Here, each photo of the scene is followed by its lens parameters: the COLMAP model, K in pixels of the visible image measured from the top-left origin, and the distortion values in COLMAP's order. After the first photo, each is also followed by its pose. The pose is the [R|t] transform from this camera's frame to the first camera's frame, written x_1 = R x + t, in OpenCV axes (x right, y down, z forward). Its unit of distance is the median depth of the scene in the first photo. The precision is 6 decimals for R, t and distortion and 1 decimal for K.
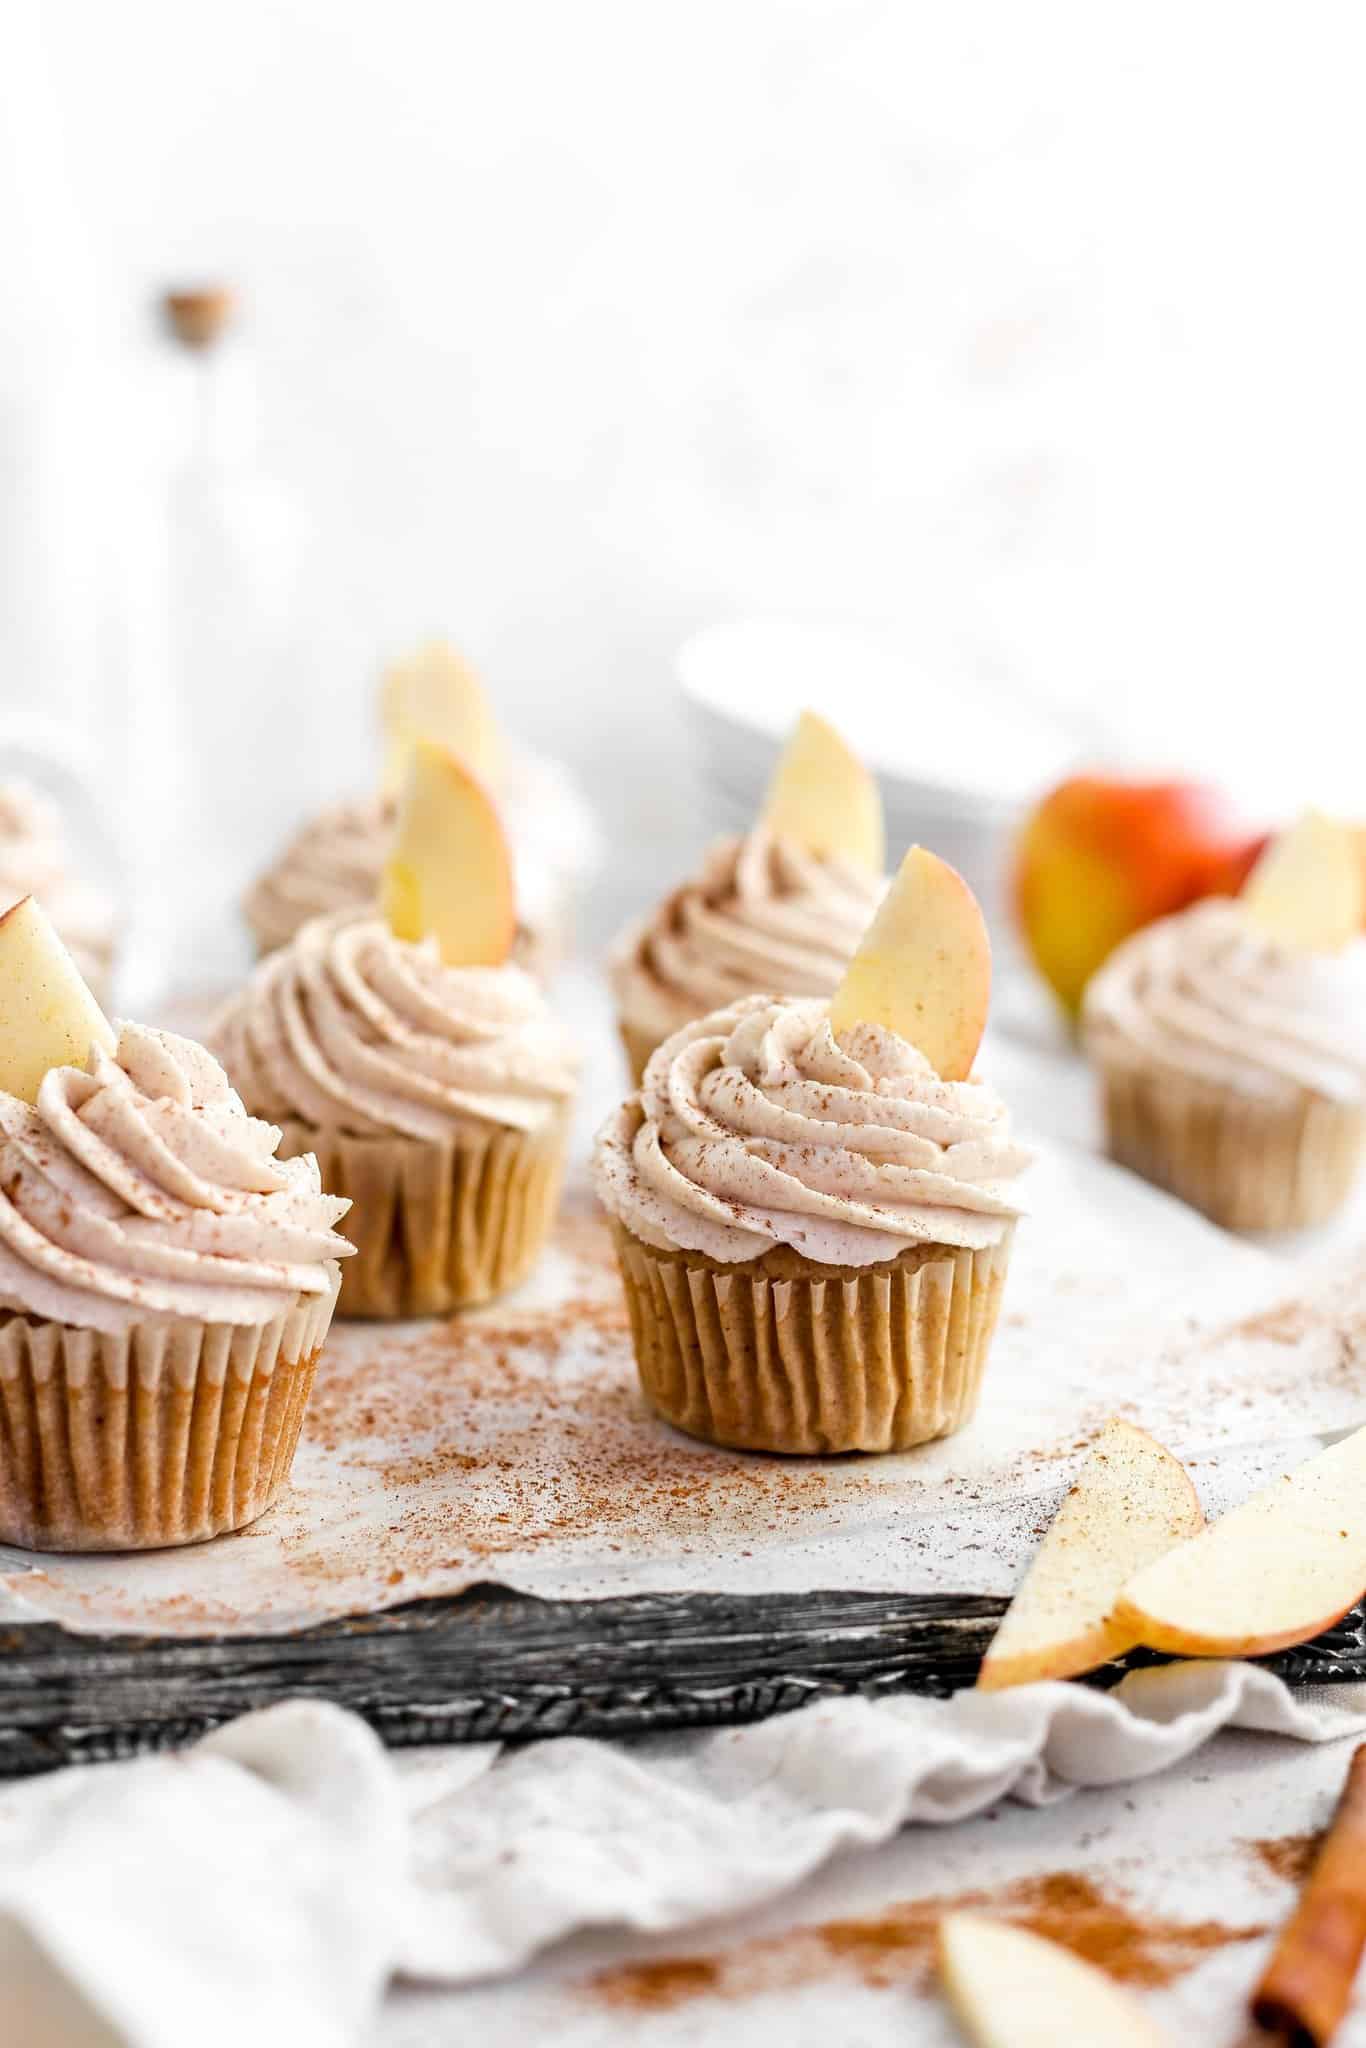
lens RADIAL K [[3244.5, 0, 683.0], [0, 3244.5, 1024.0], [0, 0, 1]] dist [-0.026622, -0.141945]
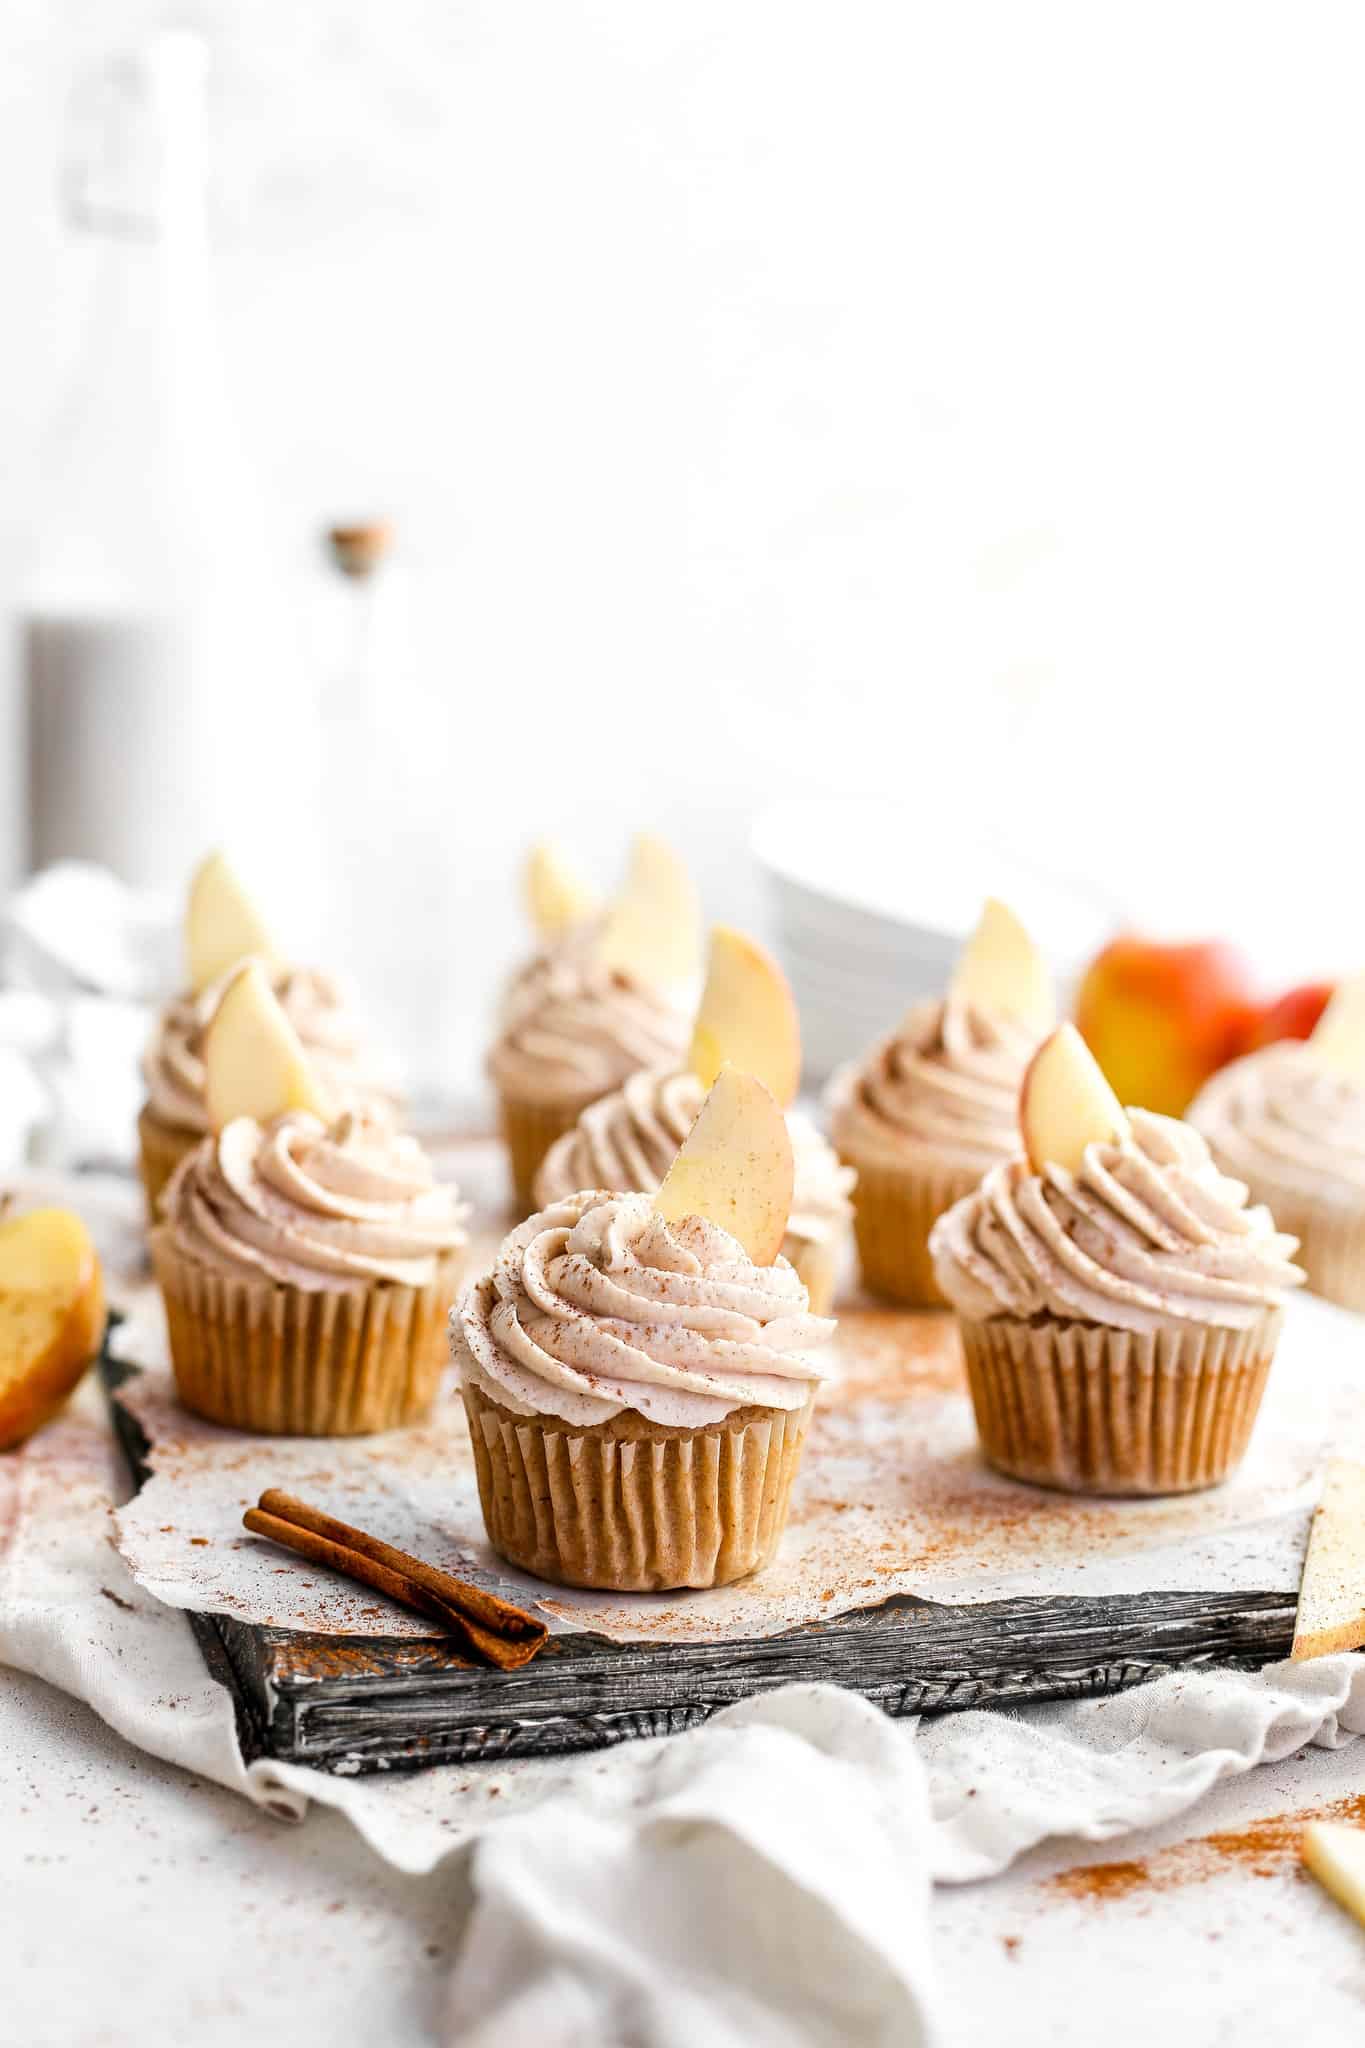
lens RADIAL K [[3163.3, 0, 682.5], [0, 3163.3, 1024.0], [0, 0, 1]] dist [-0.007581, 0.031554]
pose [[0.996865, -0.016006, 0.077490, -0.240874], [0.018832, 0.999179, -0.035879, -0.011219], [-0.076852, 0.037226, 0.996347, -0.261462]]
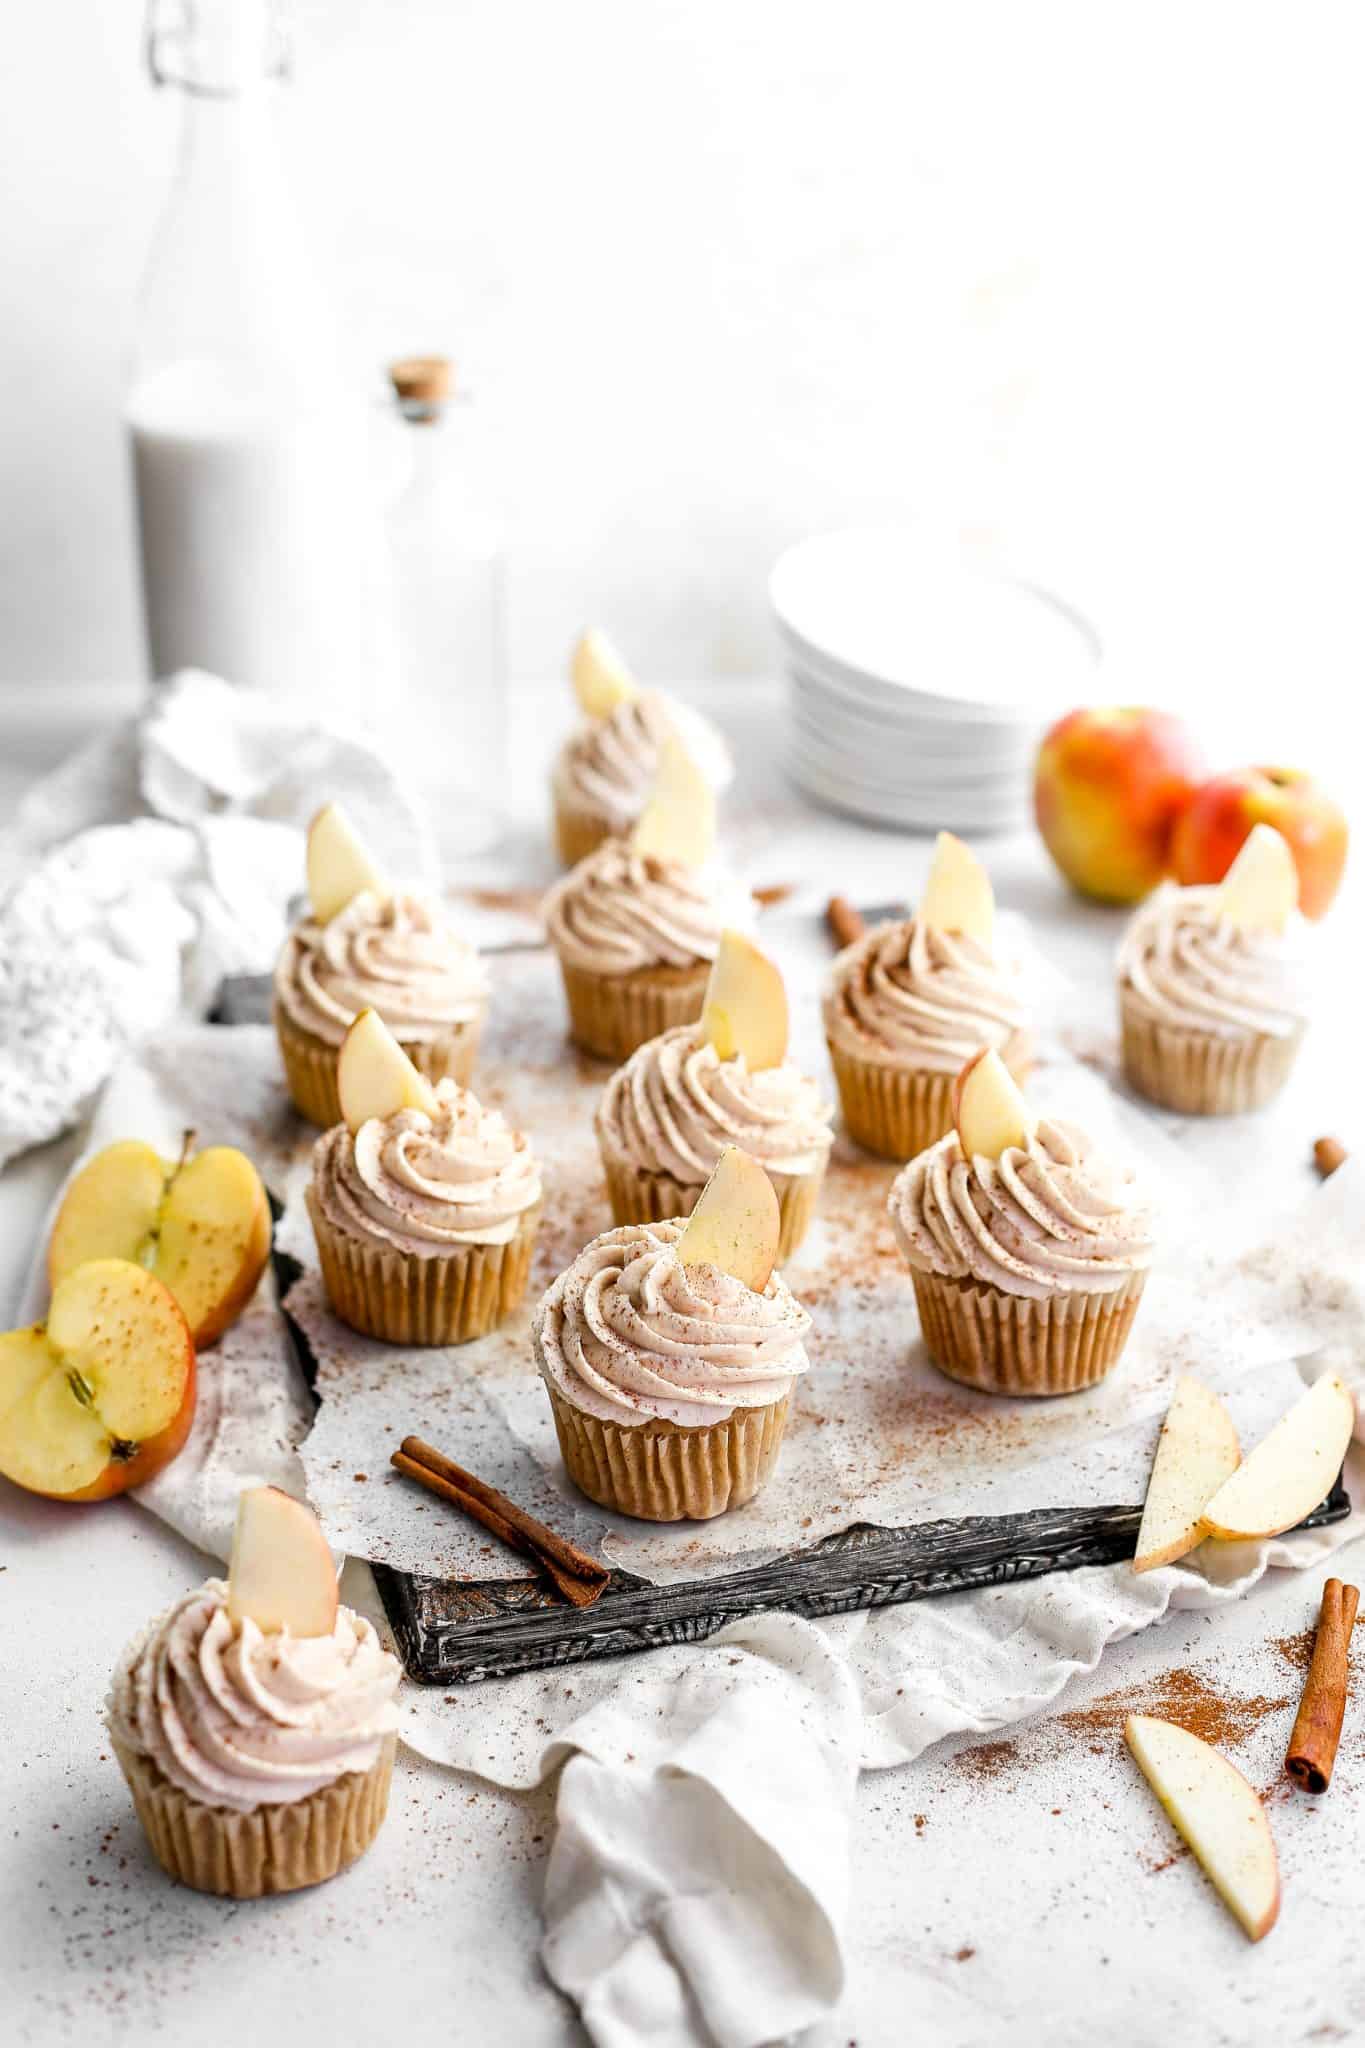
lens RADIAL K [[3163.3, 0, 682.5], [0, 3163.3, 1024.0], [0, 0, 1]] dist [-0.007581, 0.031554]
pose [[0.997363, -0.055551, 0.046711, -0.226876], [0.042445, 0.968471, 0.245483, -0.542601], [-0.058875, -0.242853, 0.968275, -0.658317]]
